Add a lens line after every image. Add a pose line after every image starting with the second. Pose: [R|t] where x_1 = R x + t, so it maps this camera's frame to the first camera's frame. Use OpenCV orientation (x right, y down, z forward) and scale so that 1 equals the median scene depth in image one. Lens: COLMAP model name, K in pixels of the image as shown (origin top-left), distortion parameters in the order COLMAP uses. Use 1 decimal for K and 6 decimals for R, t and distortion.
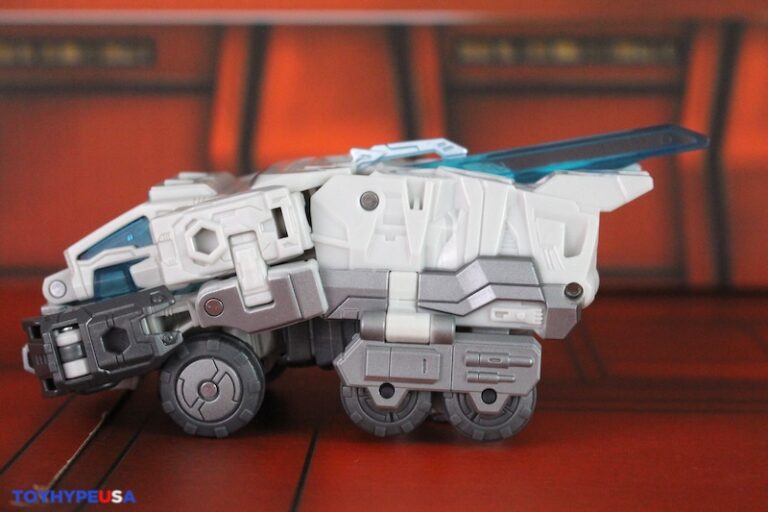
lens RADIAL K [[1784.6, 0, 379.1], [0, 1784.6, 250.3], [0, 0, 1]] dist [-0.334655, 0.000000]
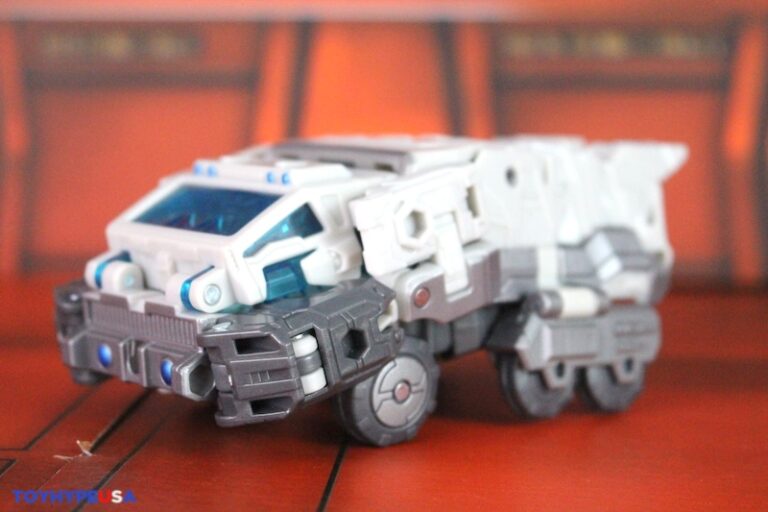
lens RADIAL K [[1784.6, 0, 384.3], [0, 1784.6, 255.8], [0, 0, 1]] dist [-0.334655, 0.000000]
pose [[0.789869, -0.064388, 0.609886, -0.651143], [0.068863, 0.997496, 0.016123, -0.005413], [-0.609397, 0.029263, 0.792325, 0.283541]]
